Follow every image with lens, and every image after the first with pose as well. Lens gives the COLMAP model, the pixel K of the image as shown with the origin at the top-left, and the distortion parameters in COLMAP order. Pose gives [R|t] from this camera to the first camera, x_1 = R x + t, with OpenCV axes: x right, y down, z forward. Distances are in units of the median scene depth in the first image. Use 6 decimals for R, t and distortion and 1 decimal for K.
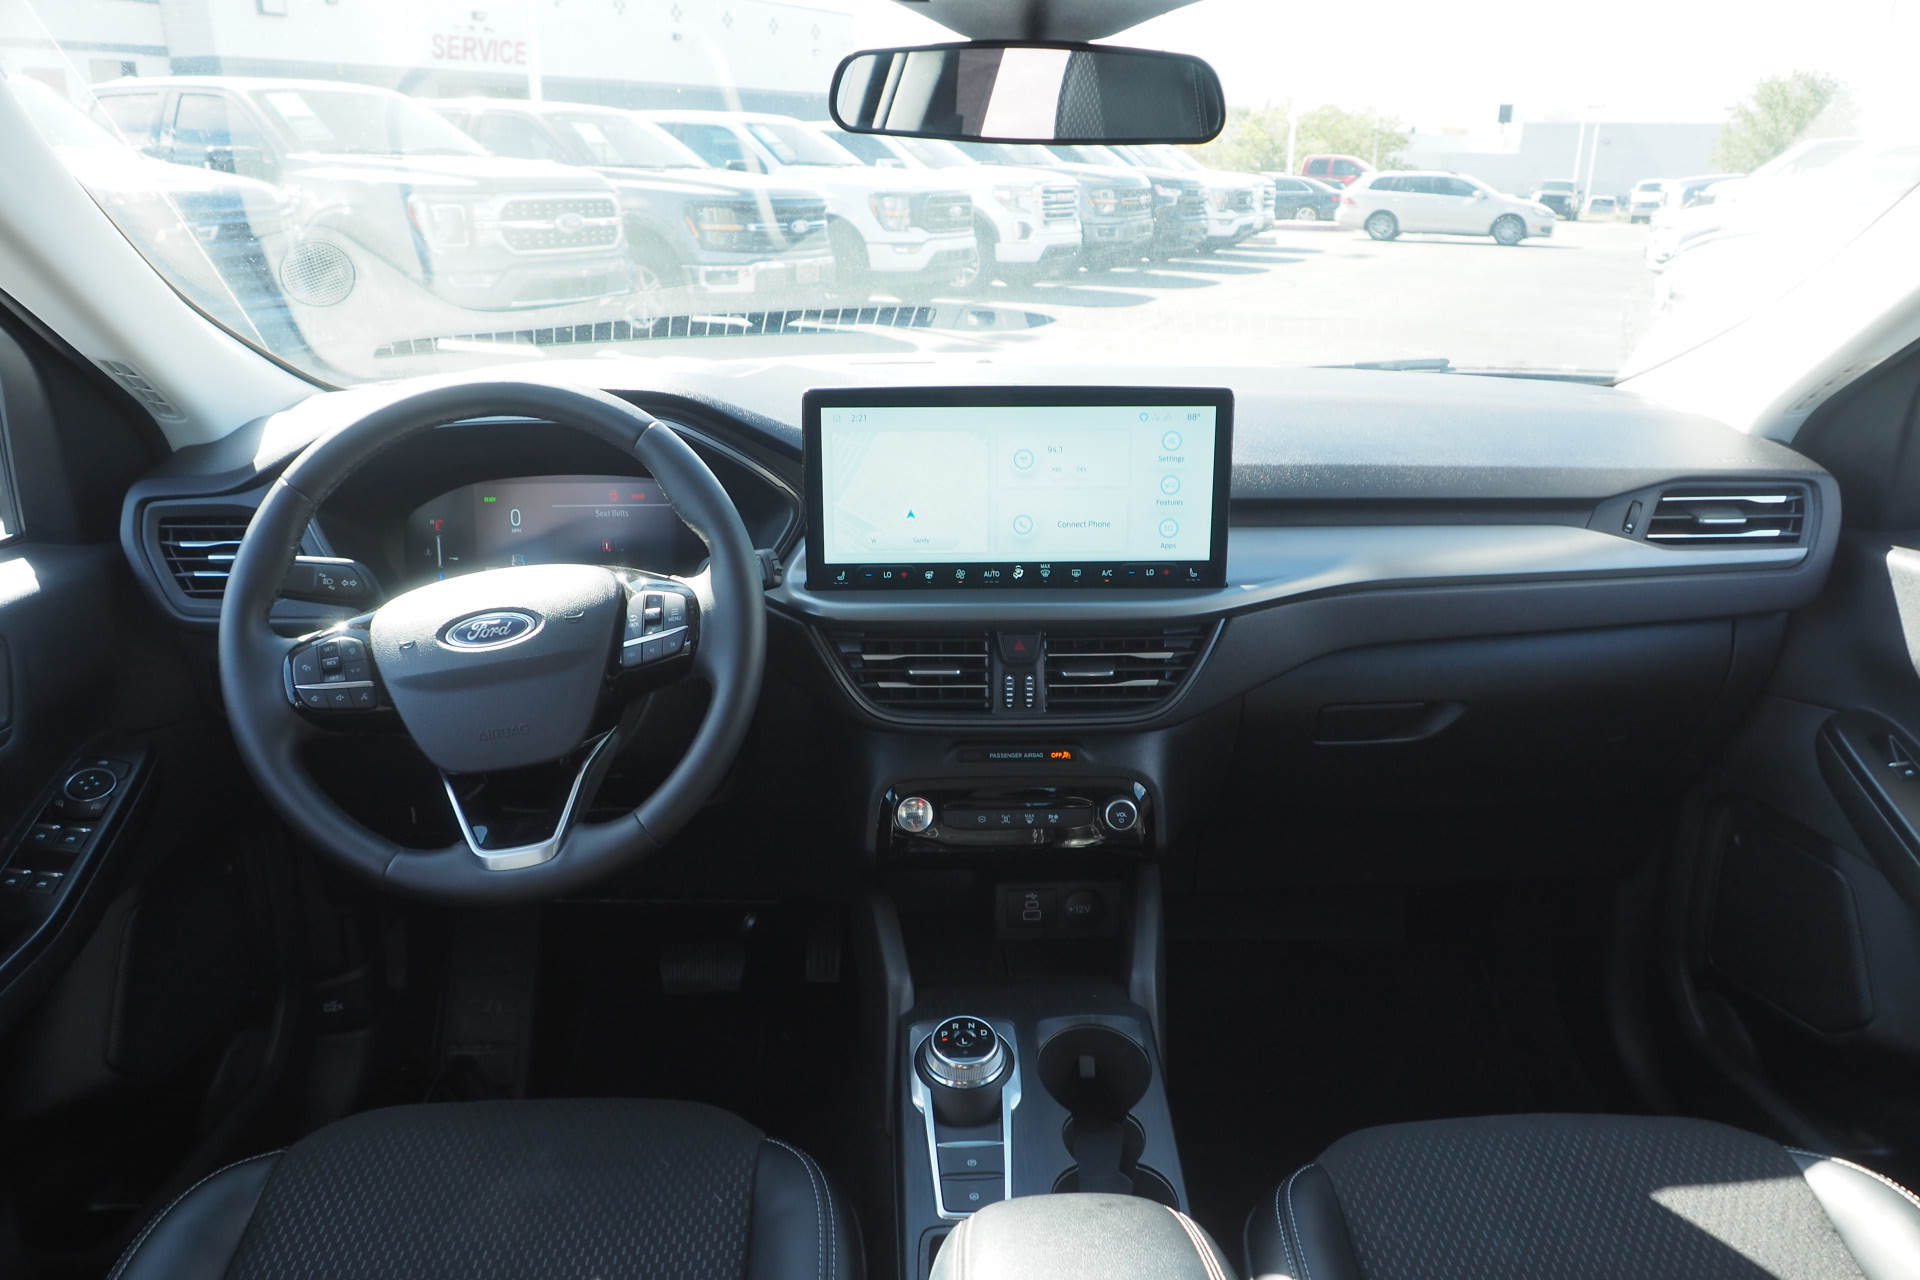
lens RADIAL K [[1364.8, 0, 966.0], [0, 1364.8, 634.0], [0, 0, 1]] dist [-0.039130, 0.010947]
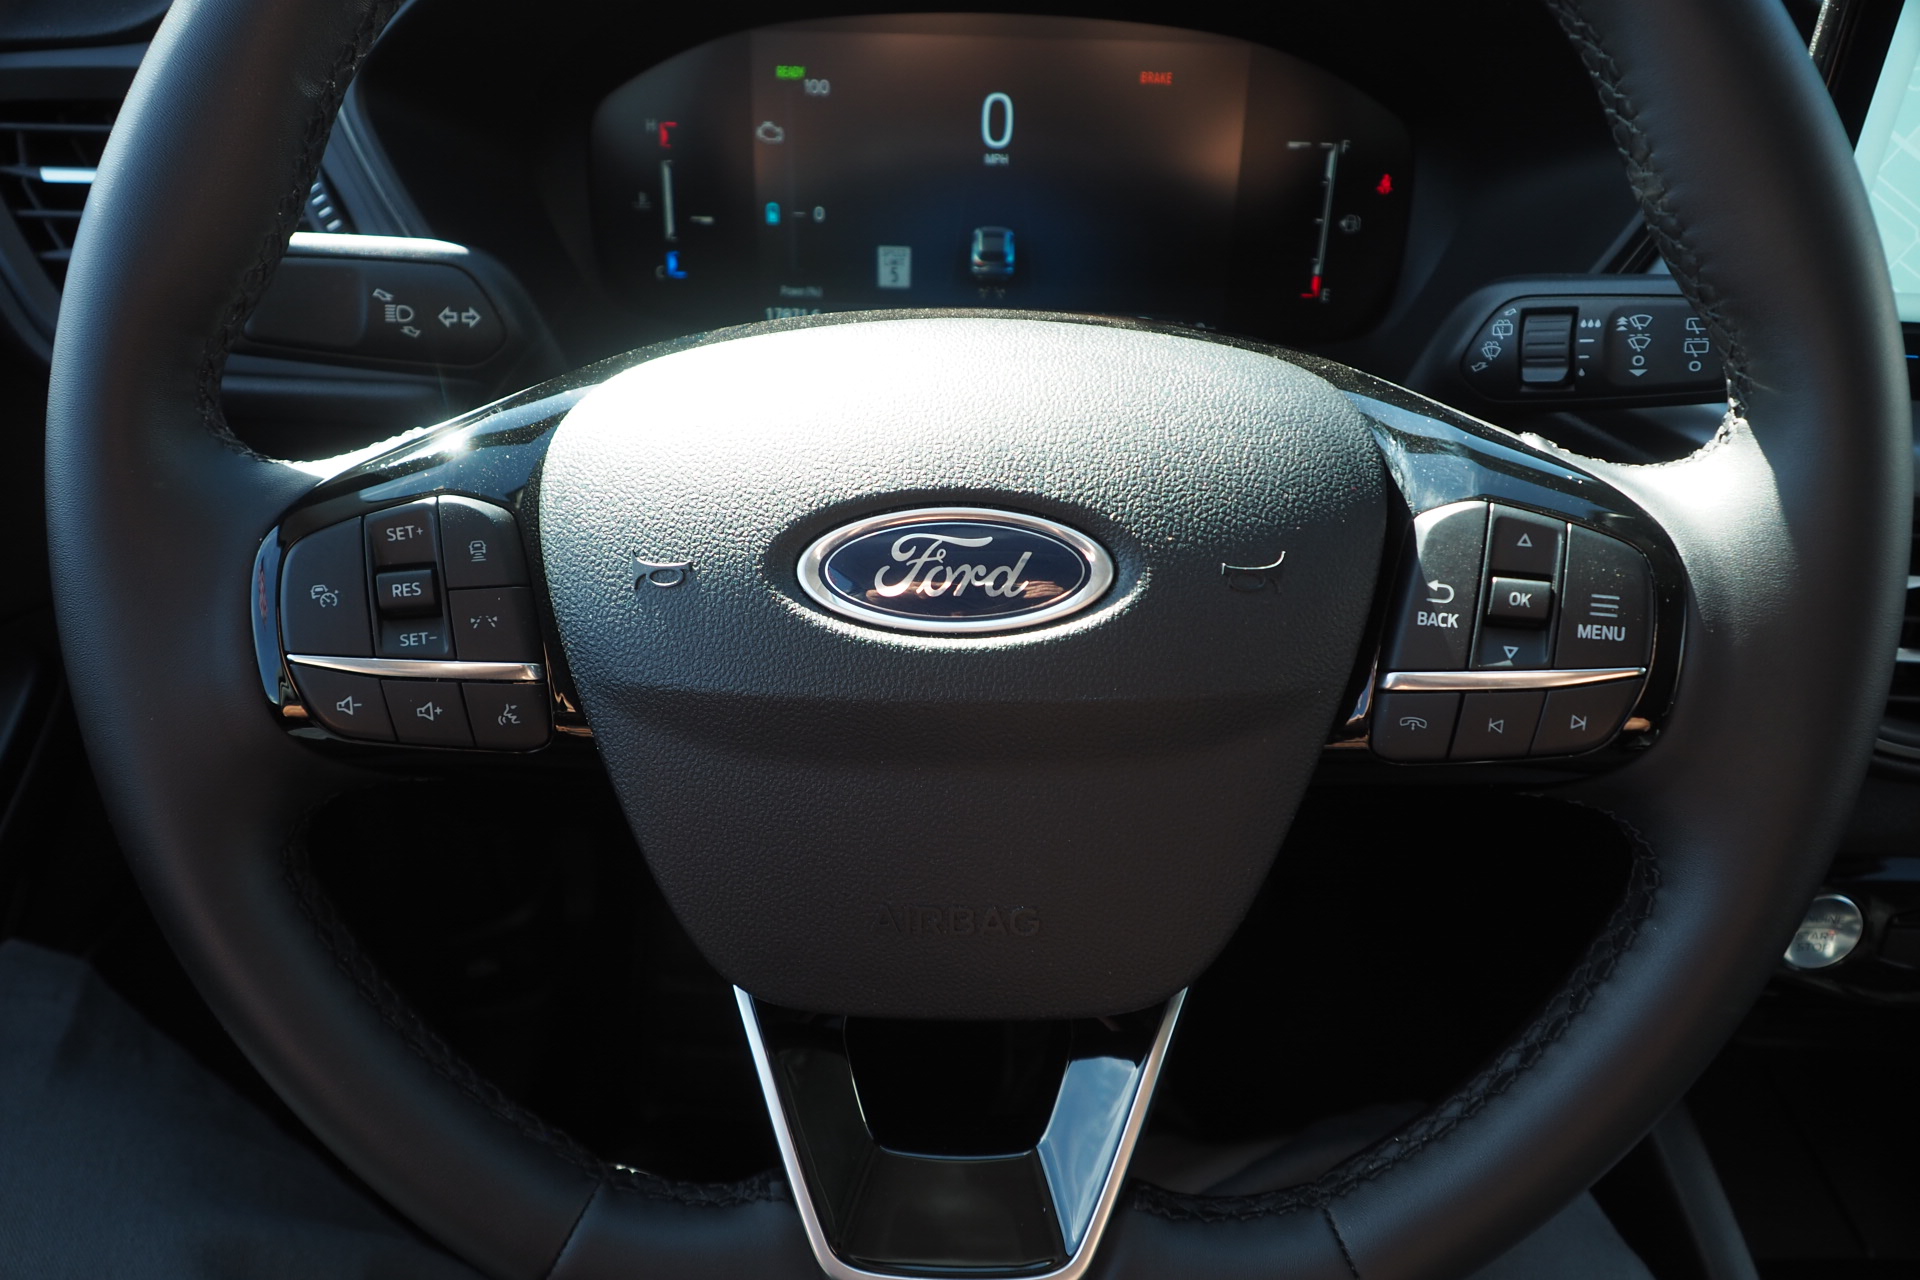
lens RADIAL K [[1364.8, 0, 957.7], [0, 1364.8, 646.8], [0, 0, 1]] dist [-0.039130, 0.010947]
pose [[0.981283, 0.183357, -0.058856, -0.264055], [-0.159392, 0.944856, 0.286079, -0.054513], [0.108065, -0.271343, 0.956397, 0.579464]]
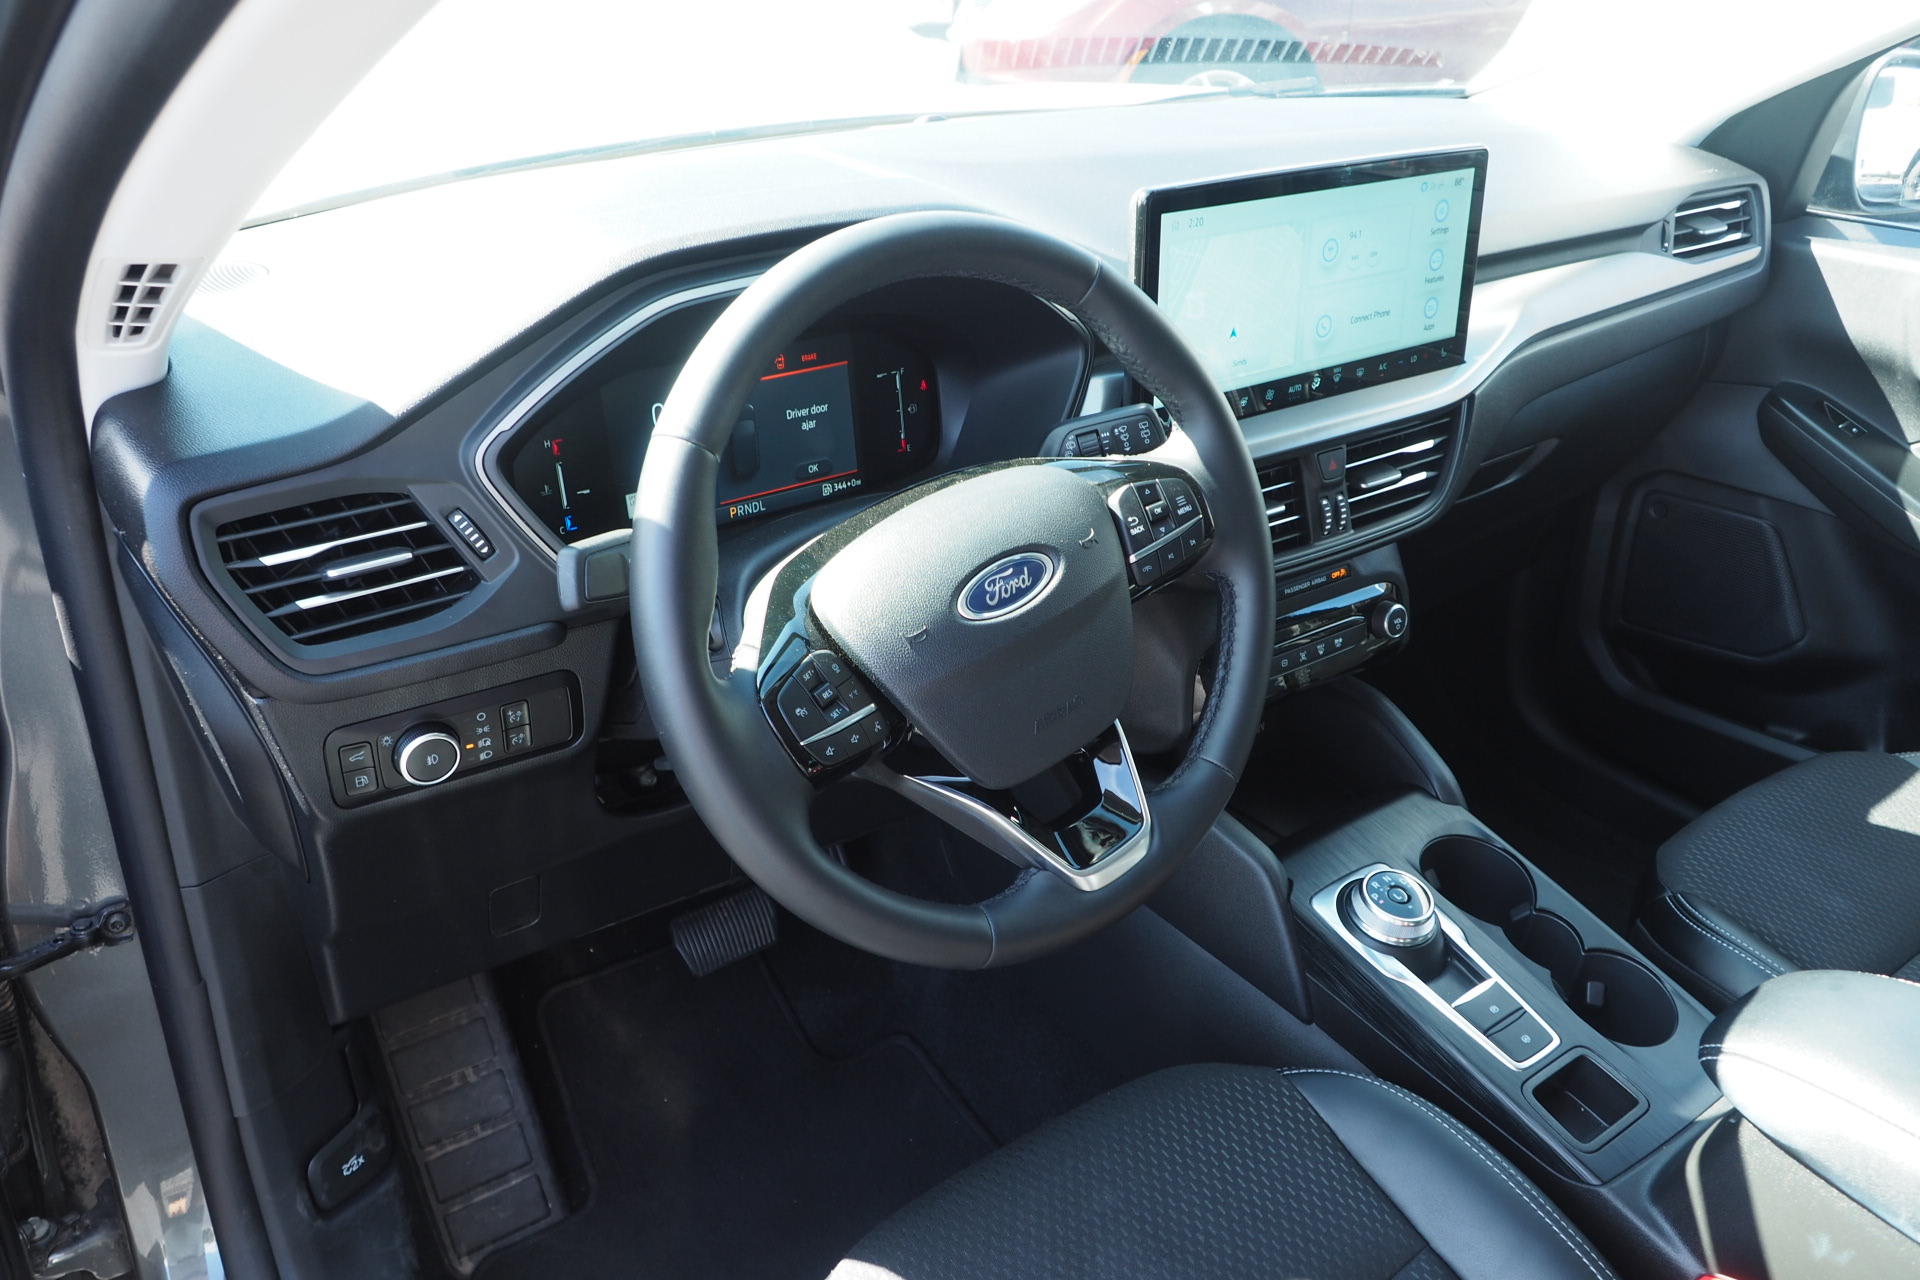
lens RADIAL K [[1493.4, 0, 959.4], [0, 1493.4, 635.7], [0, 0, 1]] dist [-0.033179, 0.004377]
pose [[0.837325, -0.244279, 0.489096, -0.610626], [0.152468, 0.963469, 0.220182, -0.123306], [-0.525015, -0.109793, 0.843982, 0.274140]]
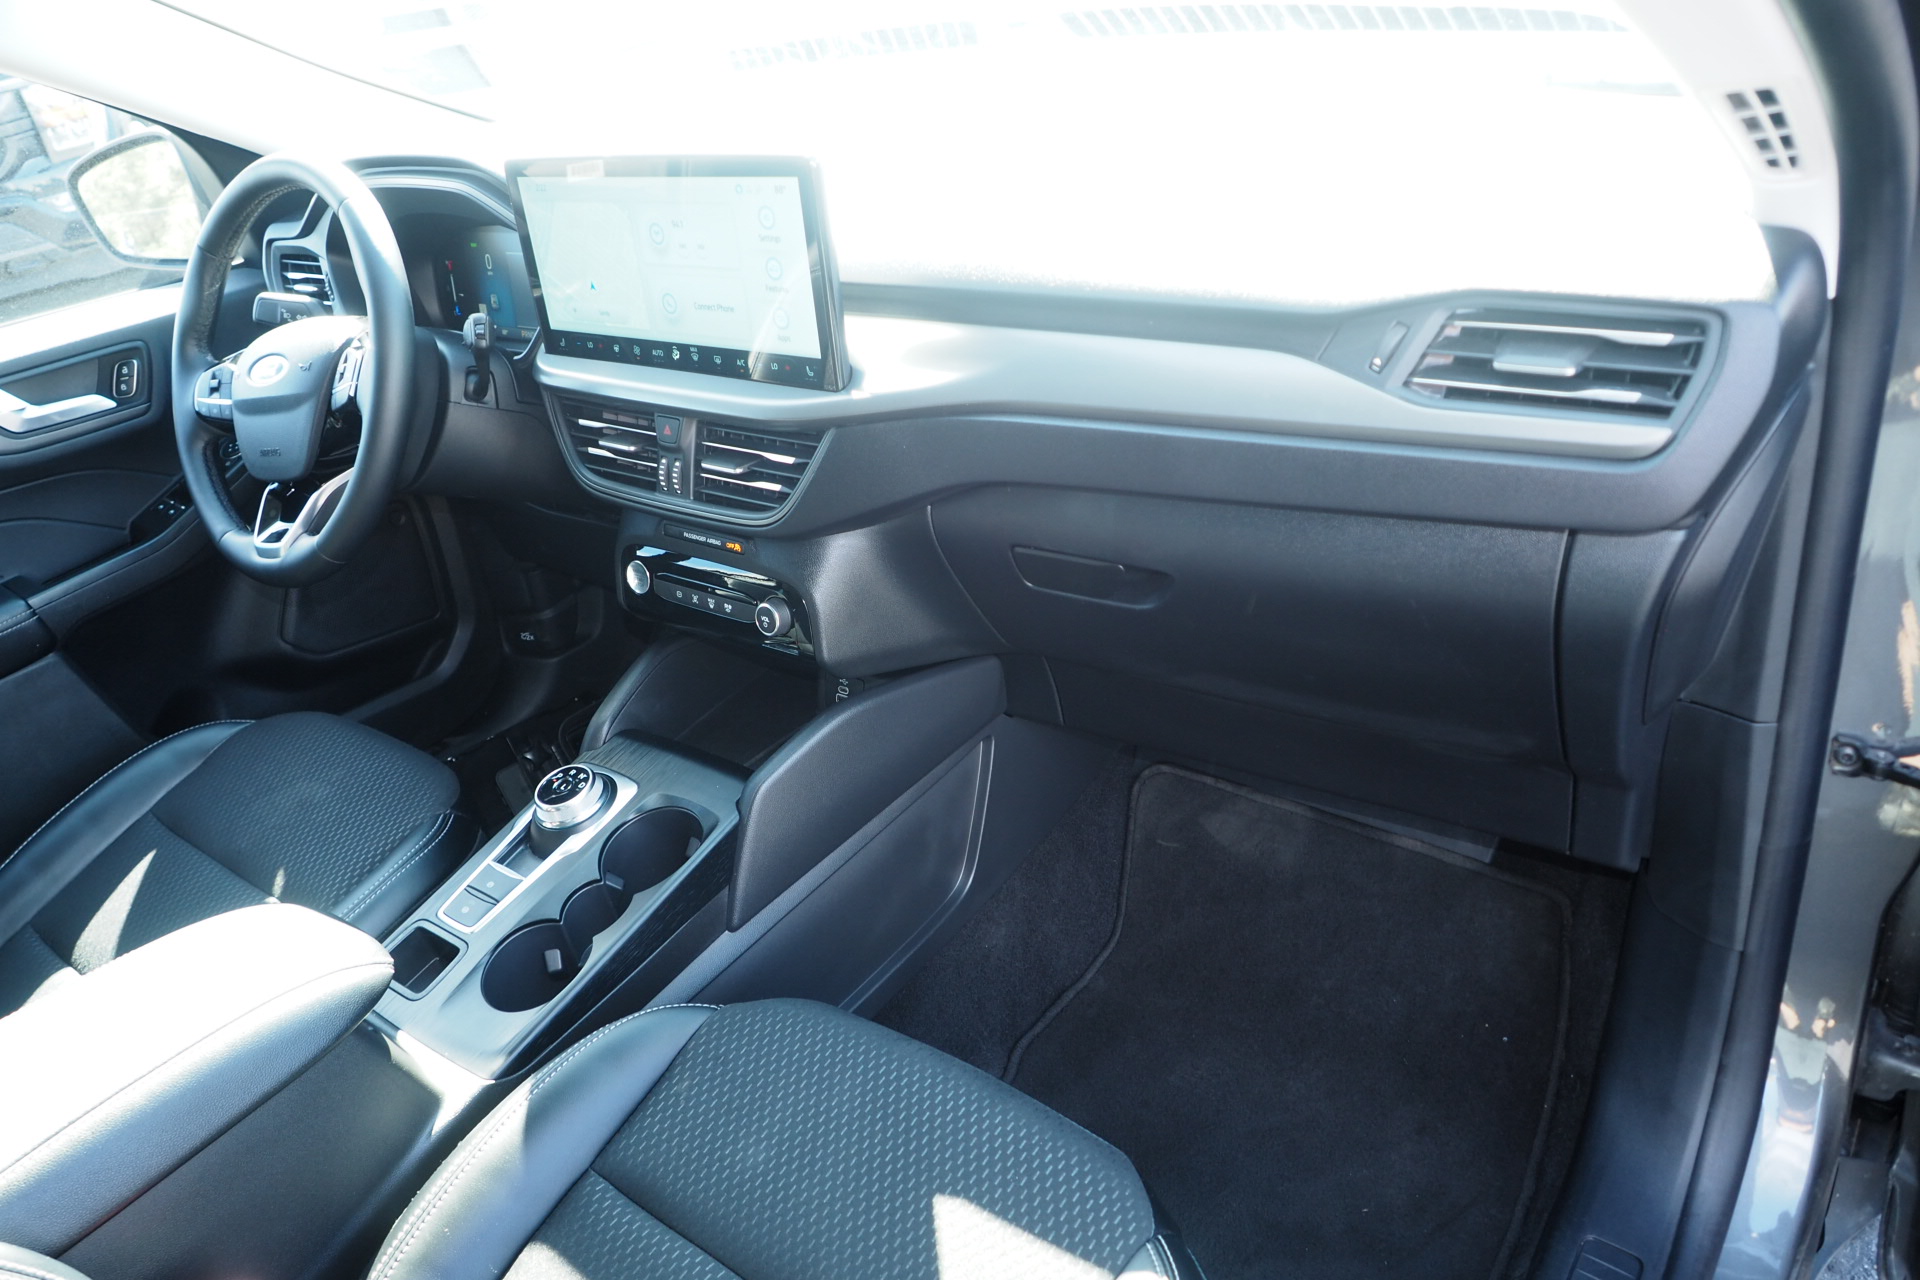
lens RADIAL K [[1364.8, 0, 953.5], [0, 1364.8, 649.0], [0, 0, 1]] dist [-0.039130, 0.010947]
pose [[0.759137, 0.224117, -0.611132, 0.762365], [-0.070938, 0.961751, 0.264580, -0.104238], [0.647054, -0.157500, 0.745999, 0.347076]]
